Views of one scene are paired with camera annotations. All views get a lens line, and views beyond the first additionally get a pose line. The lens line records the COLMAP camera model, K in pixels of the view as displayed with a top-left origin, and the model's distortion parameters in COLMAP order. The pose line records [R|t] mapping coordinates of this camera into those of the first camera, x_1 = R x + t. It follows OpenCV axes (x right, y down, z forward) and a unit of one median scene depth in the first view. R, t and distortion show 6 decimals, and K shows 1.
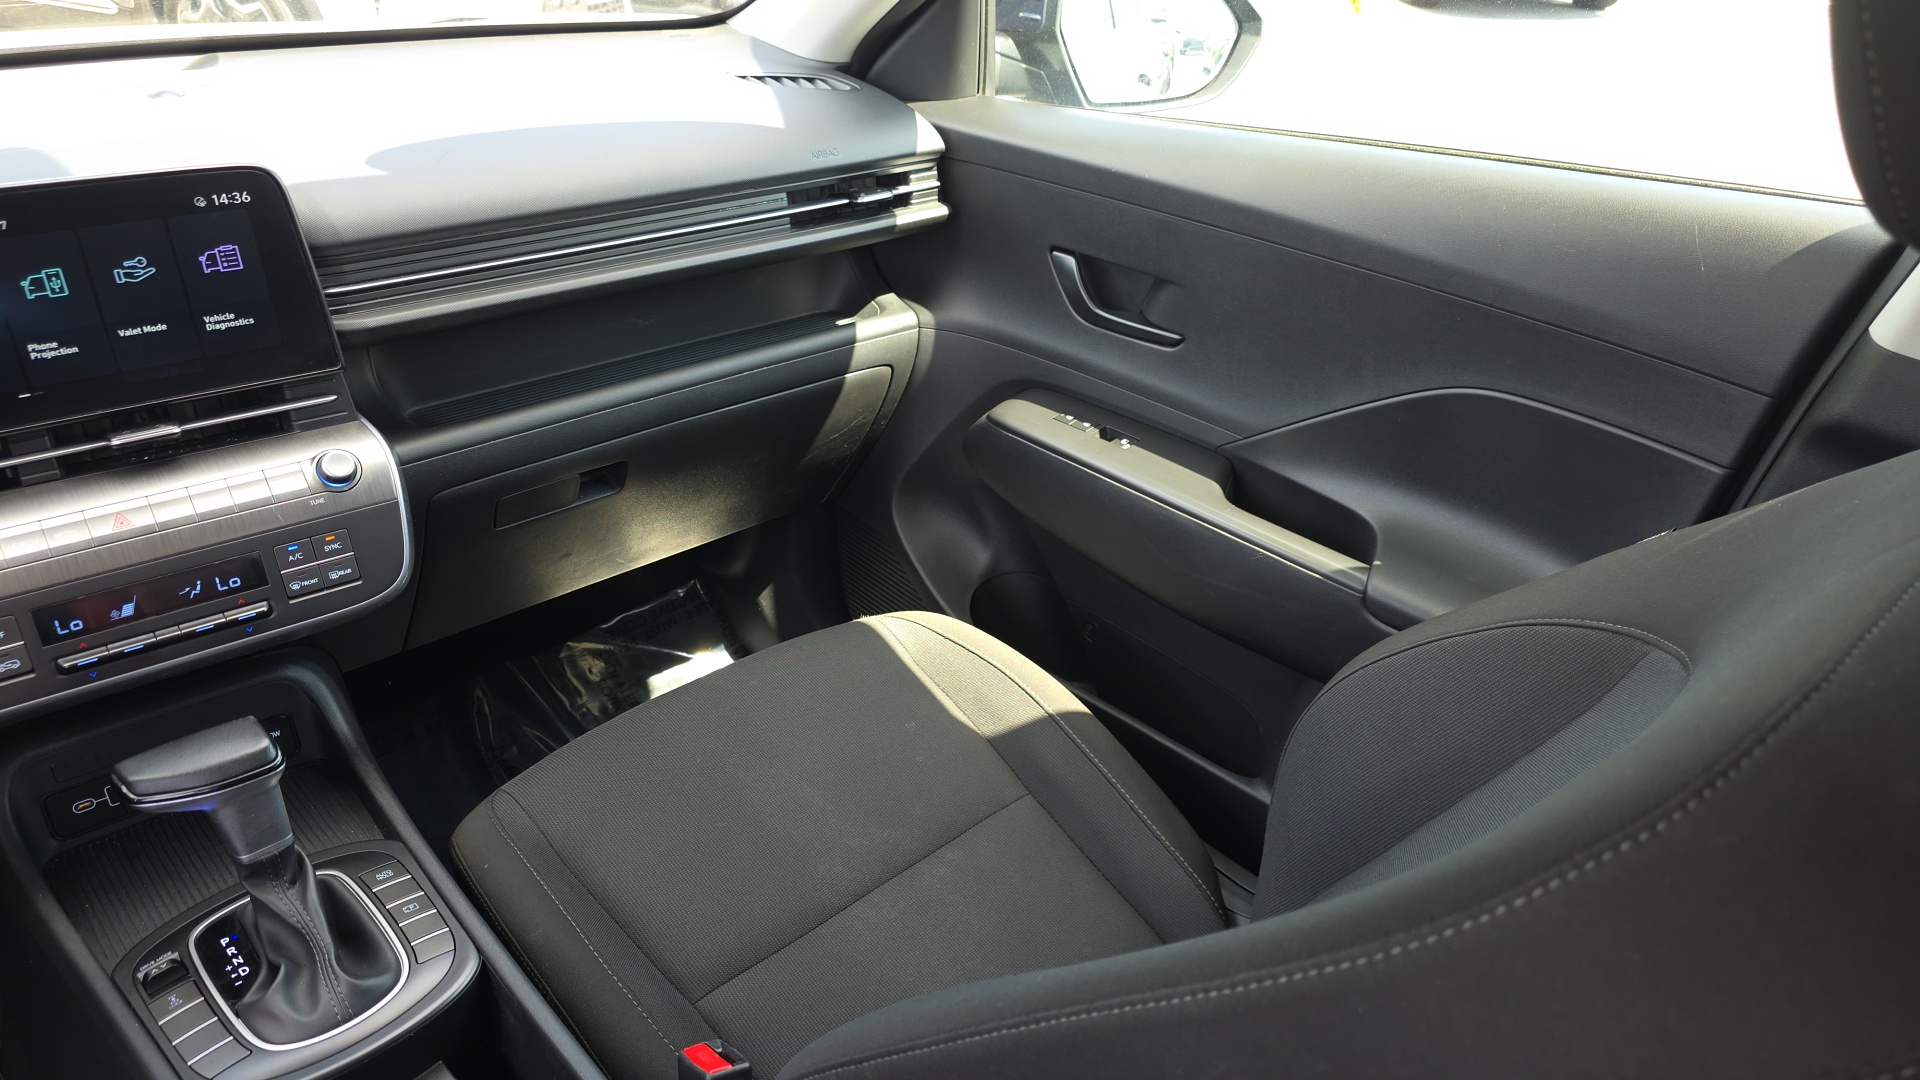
lens RADIAL K [[1302.4, 0, 983.8], [0, 1302.4, 547.5], [0, 0, 1]] dist [0.056802, -0.065540]
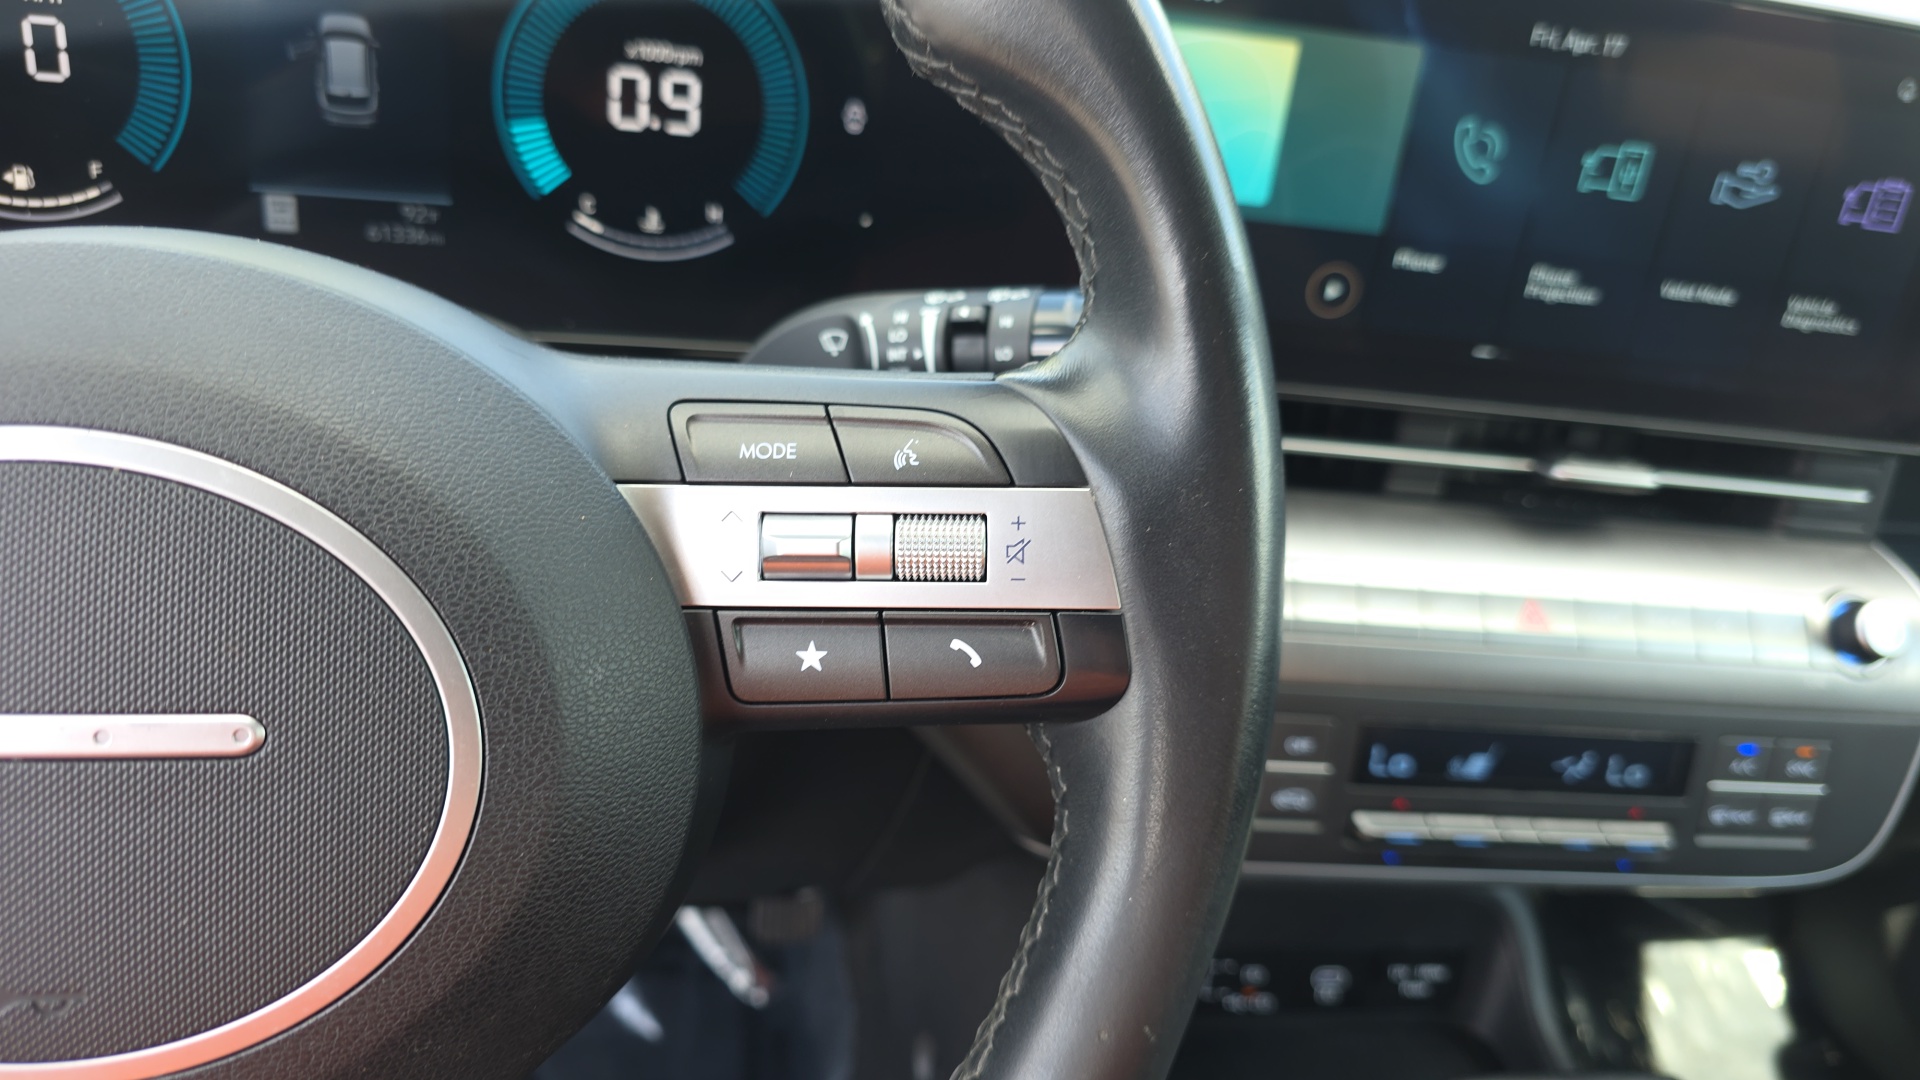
lens RADIAL K [[1347.9, 0, 952.6], [0, 1347.9, 556.2], [0, 0, 1]] dist [-0.003254, -0.021977]
pose [[0.831718, 0.335097, -0.442668, -0.573184], [-0.354325, 0.934203, 0.041454, 0.018501], [0.427433, 0.122371, 0.895727, 0.367719]]
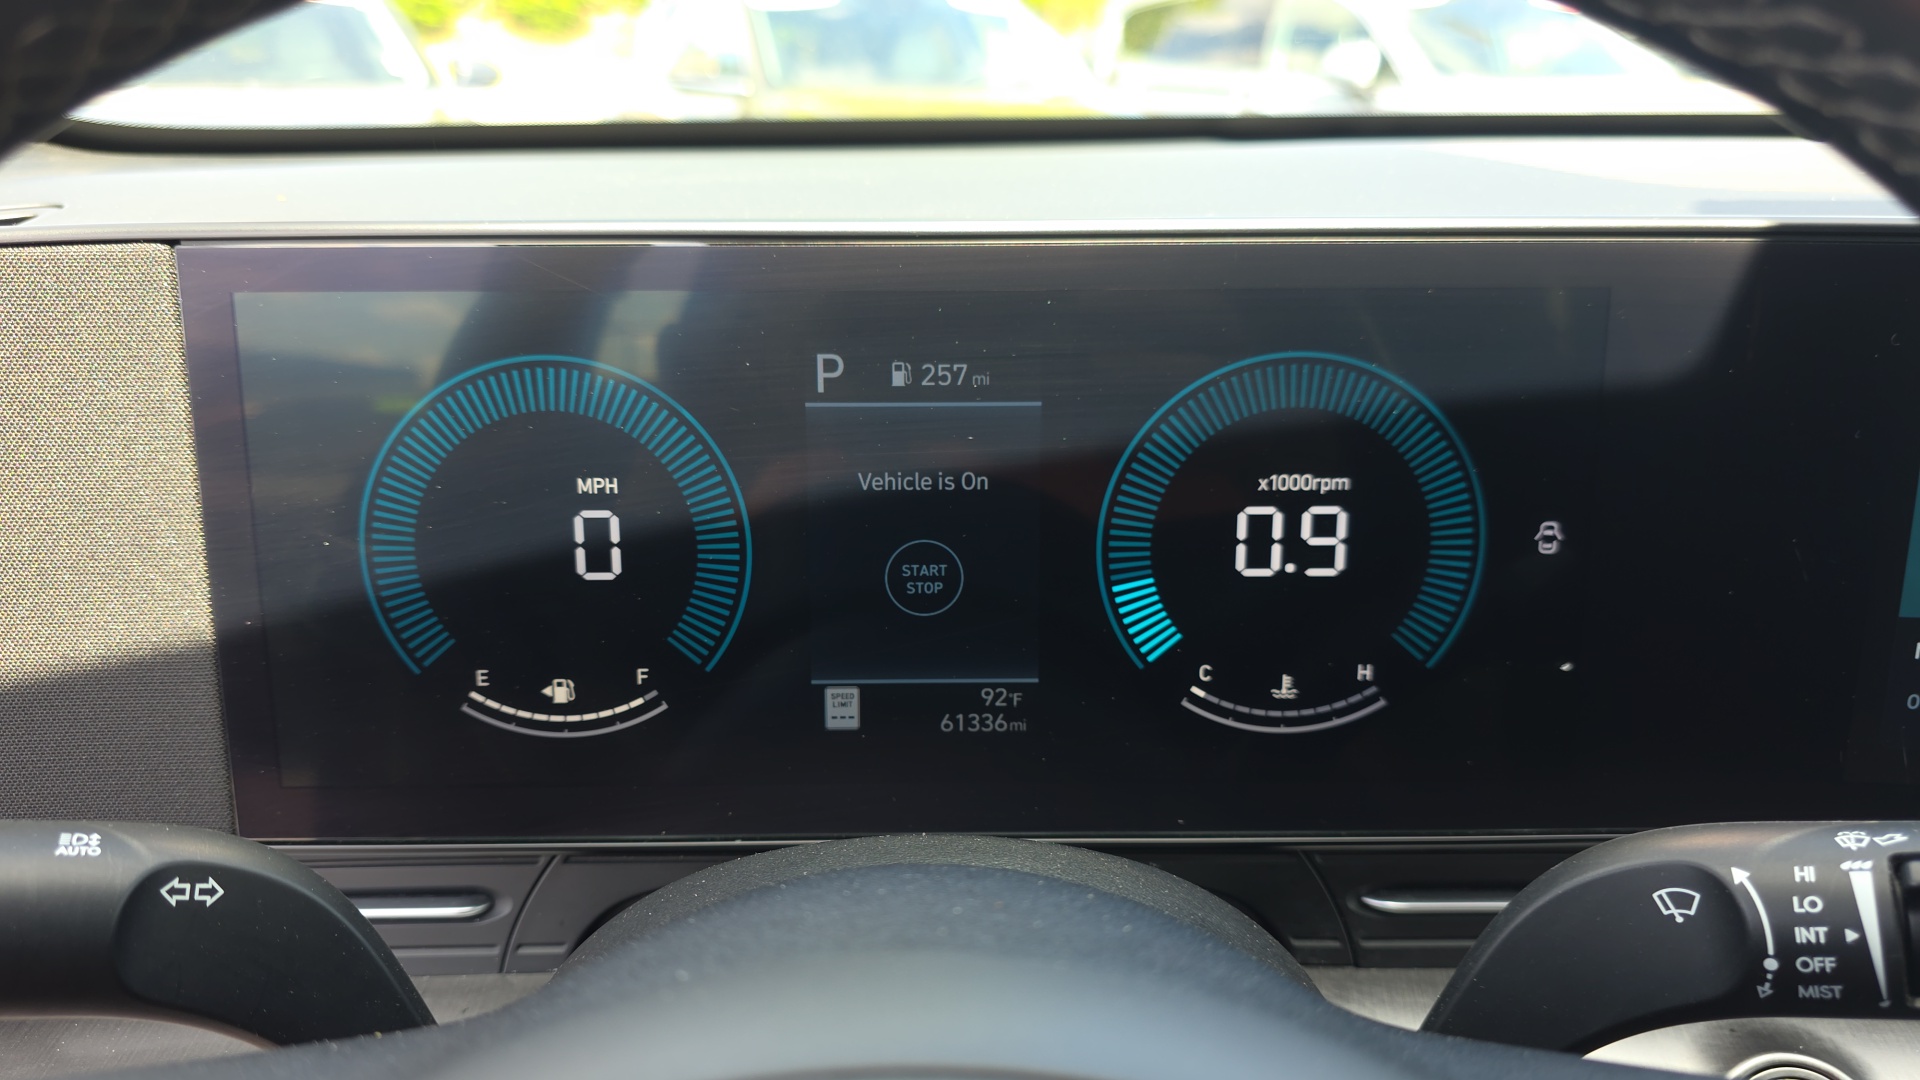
lens RADIAL K [[1302.4, 0, 957.0], [0, 1302.4, 559.0], [0, 0, 1]] dist [0.056802, -0.065540]
pose [[0.711370, 0.178720, -0.679714, -0.728999], [-0.316297, 0.945063, -0.082538, -0.008309], [0.627622, 0.273706, 0.728818, 0.404237]]
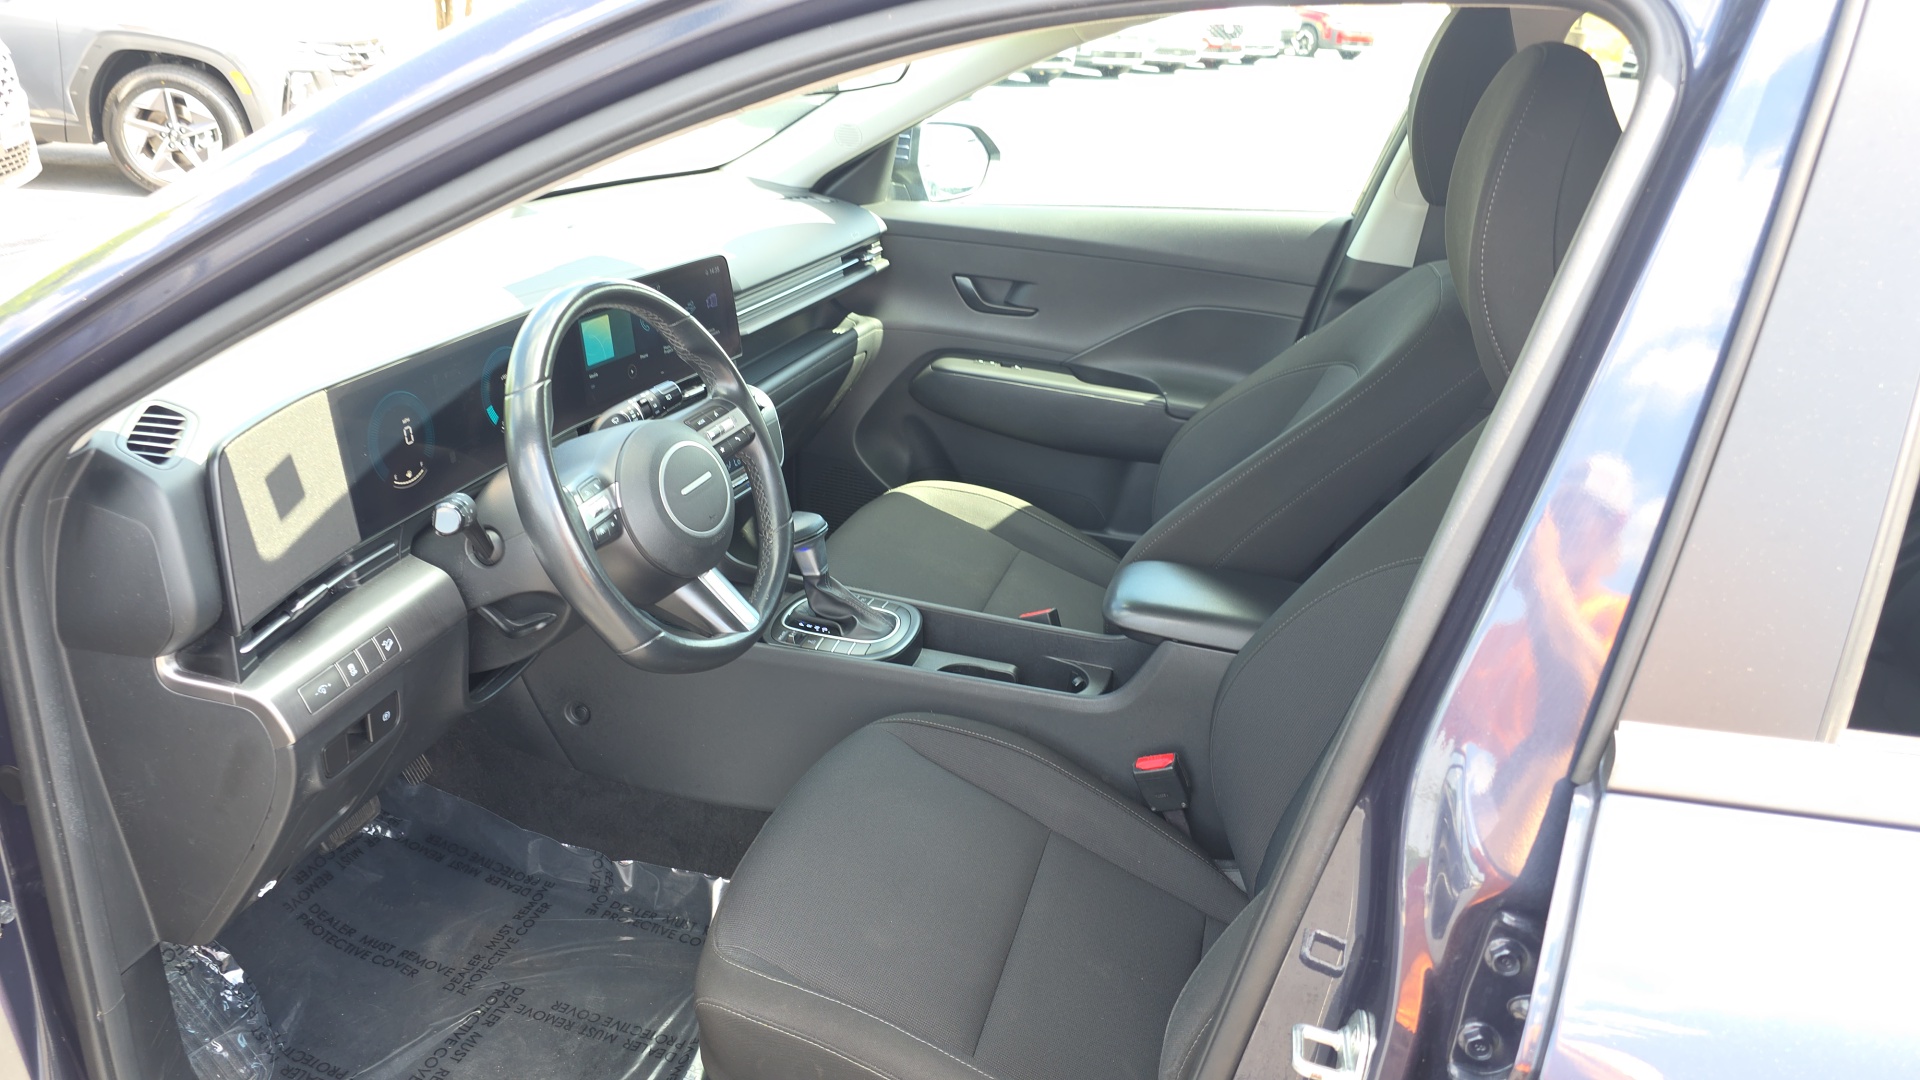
lens RADIAL K [[1302.4, 0, 954.0], [0, 1302.4, 523.7], [0, 0, 1]] dist [0.056802, -0.065540]
pose [[0.870978, -0.179657, 0.457296, -1.169330], [0.218842, 0.975178, -0.033696, 0.247196], [-0.439892, 0.129424, 0.888676, -0.844019]]
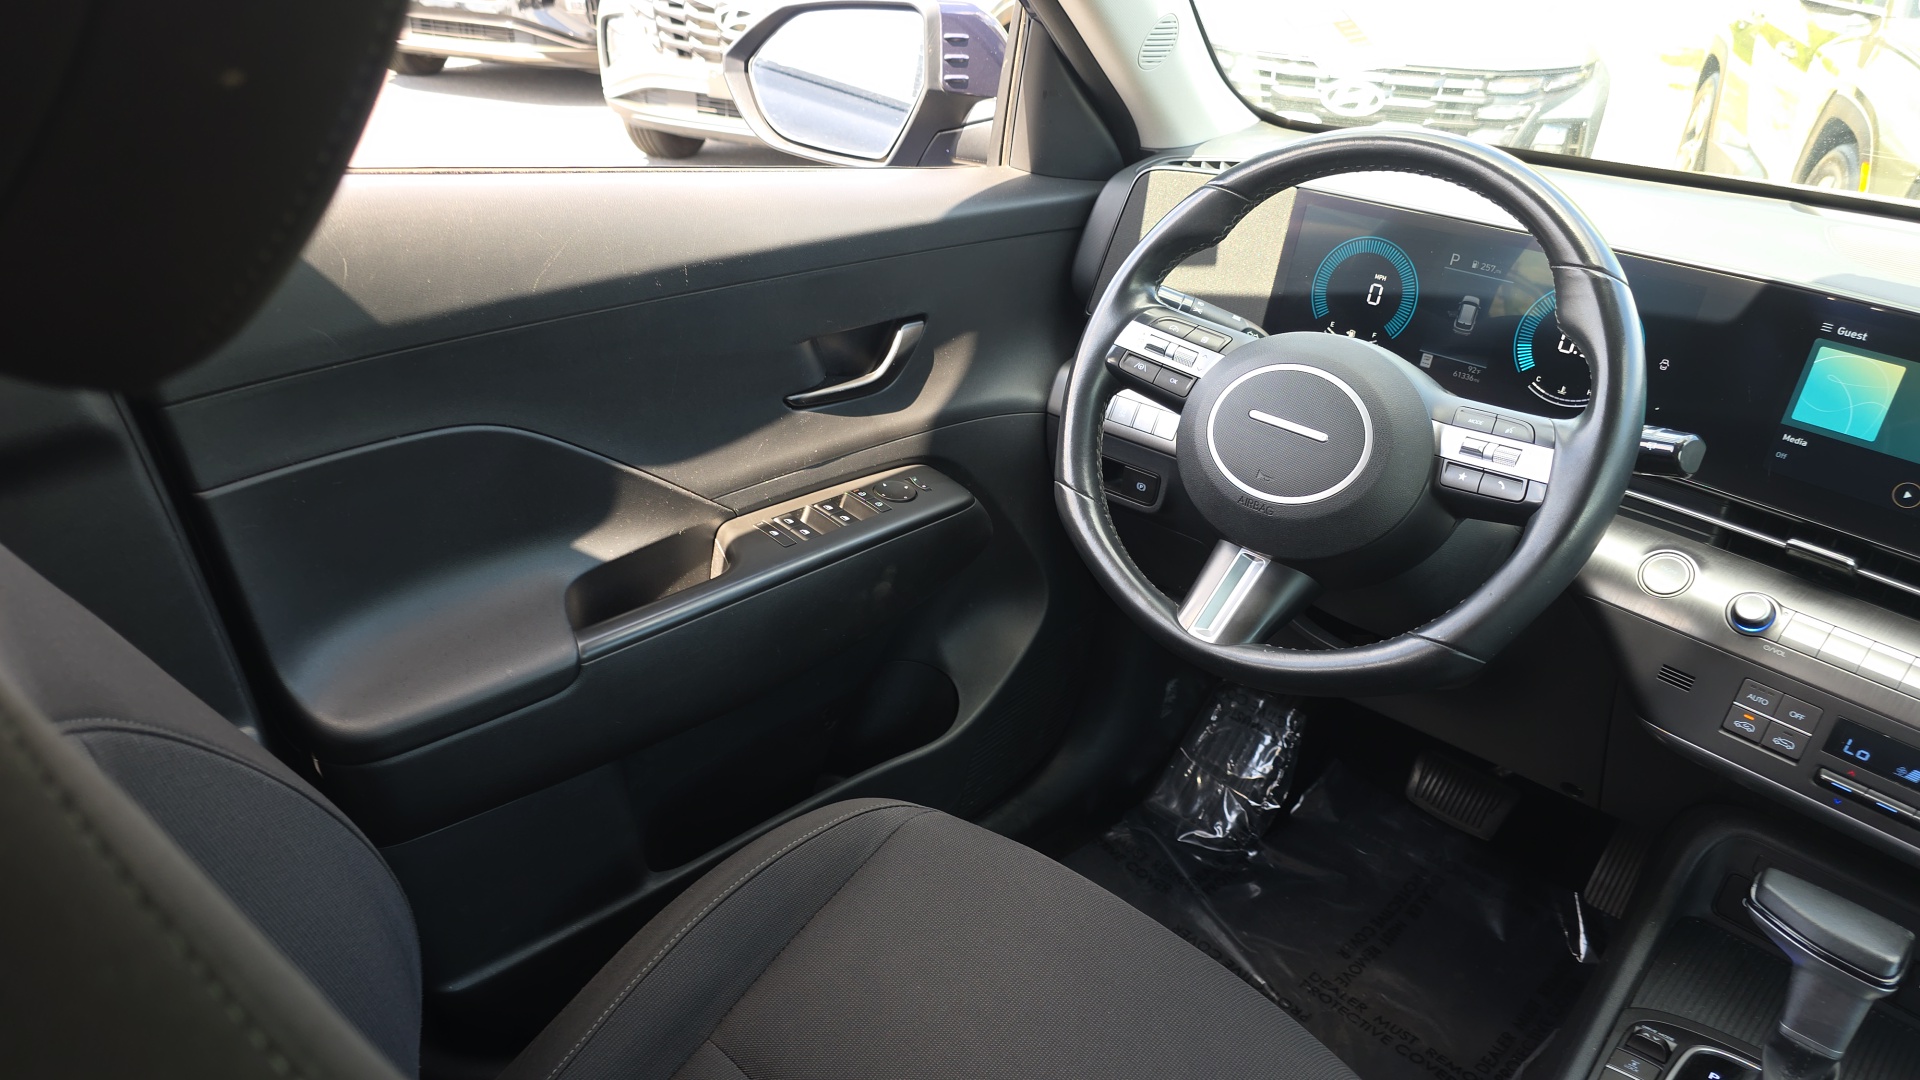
lens RADIAL K [[1302.4, 0, 936.0], [0, 1302.4, 550.1], [0, 0, 1]] dist [0.056802, -0.065540]
pose [[0.023095, 0.400461, -0.916023, 0.131085], [-0.549401, 0.770591, 0.323030, 0.002848], [0.835239, 0.495804, 0.237810, 0.096380]]
